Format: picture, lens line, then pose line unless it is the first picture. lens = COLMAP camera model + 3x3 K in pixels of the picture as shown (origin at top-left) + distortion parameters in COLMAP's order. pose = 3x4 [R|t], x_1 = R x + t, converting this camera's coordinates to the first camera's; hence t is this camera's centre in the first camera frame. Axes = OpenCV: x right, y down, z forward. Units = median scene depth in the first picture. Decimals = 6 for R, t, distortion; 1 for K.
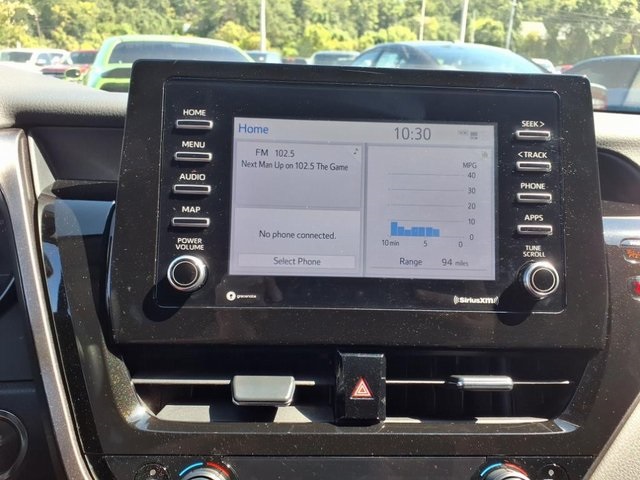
lens RADIAL K [[521.2, 0, 322.1], [0, 521.2, 235.2], [0, 0, 1]] dist [-0.006084, -0.005143]
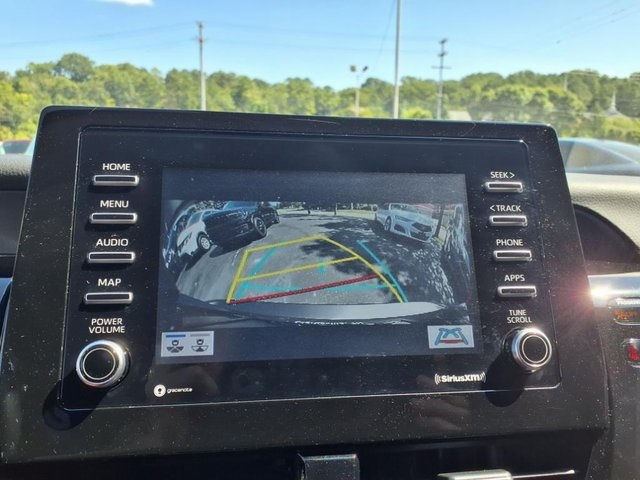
lens RADIAL K [[521.2, 0, 322.1], [0, 521.2, 235.2], [0, 0, 1]] dist [-0.006084, -0.005143]
pose [[0.993621, -0.027690, 0.109315, -0.010606], [0.044772, 0.986574, -0.157060, 0.019074], [-0.103499, 0.160952, 0.981520, 0.158601]]
